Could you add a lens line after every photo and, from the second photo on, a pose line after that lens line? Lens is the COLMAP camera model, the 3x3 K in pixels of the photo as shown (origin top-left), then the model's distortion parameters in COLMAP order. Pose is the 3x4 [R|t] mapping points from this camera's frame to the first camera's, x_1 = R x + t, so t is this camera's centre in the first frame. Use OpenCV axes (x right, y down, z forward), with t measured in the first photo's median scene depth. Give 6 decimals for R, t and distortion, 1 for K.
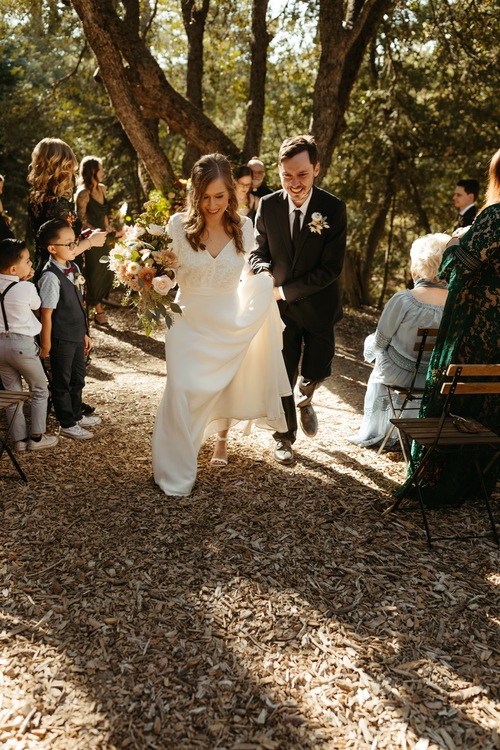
lens RADIAL K [[702.3, 0, 225.2], [0, 702.3, 374.7], [0, 0, 1]] dist [-0.008889, -0.002981]
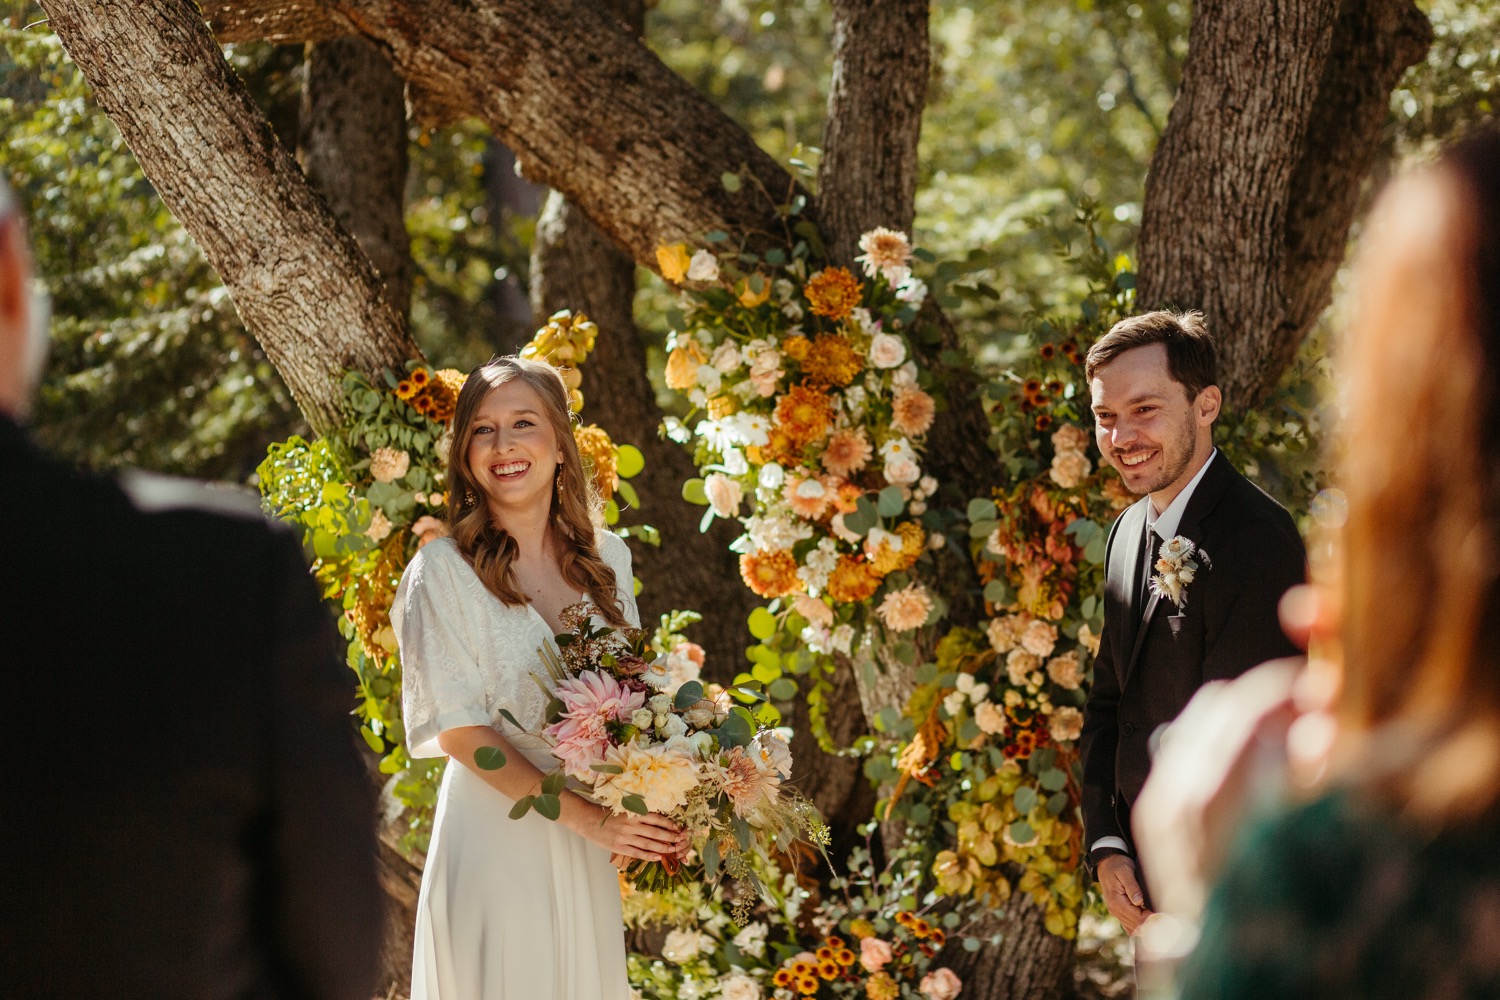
lens RADIAL K [[3454.5, 0, 750.0], [0, 3454.5, 500.0], [0, 0, 1]] dist [0.018618, -0.184588]
pose [[0.997678, -0.032336, -0.059939, 0.050957], [0.018876, 0.976904, -0.212843, -0.054067], [0.065437, 0.211218, 0.975246, 0.151673]]
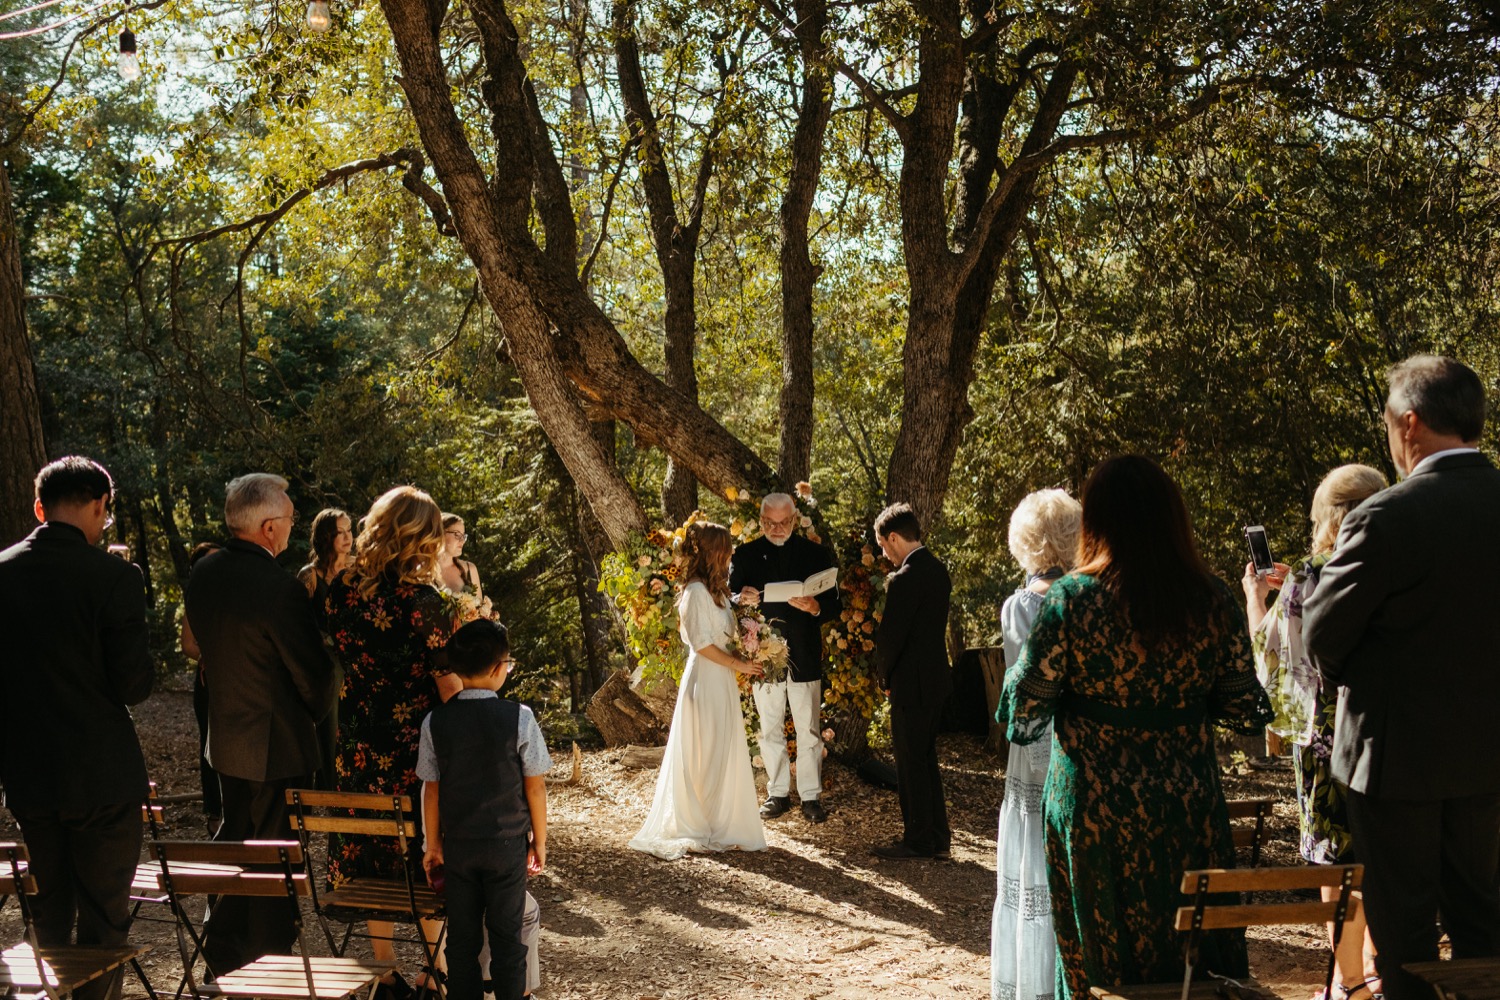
lens RADIAL K [[1472.0, 0, 689.2], [0, 1472.0, 463.7], [0, 0, 1]] dist [0.022388, 0.016027]
pose [[0.998191, -0.048626, -0.035371, -0.001139], [0.035808, 0.953273, -0.299982, 0.003502], [0.048305, 0.298172, 0.953289, -0.049656]]
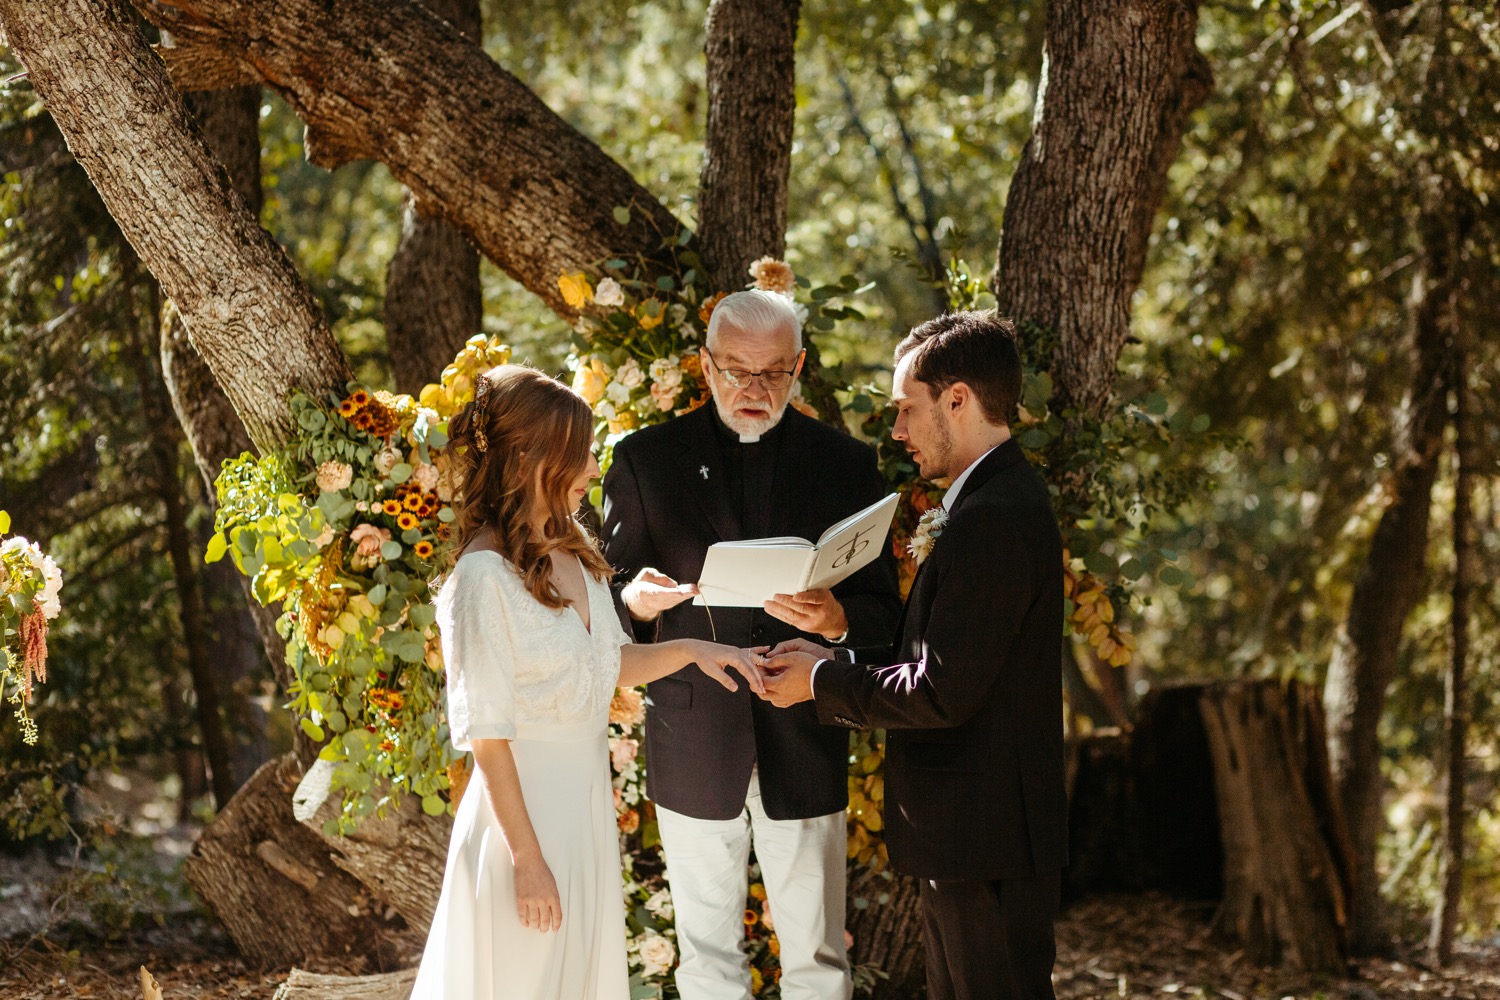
lens RADIAL K [[3454.5, 0, 750.0], [0, 3454.5, 500.0], [0, 0, 1]] dist [0.018618, -0.184588]
pose [[0.997942, -0.048662, 0.041767, -0.003578], [0.056599, 0.974551, -0.216904, -0.035049], [-0.030149, 0.218821, 0.975299, 0.079335]]
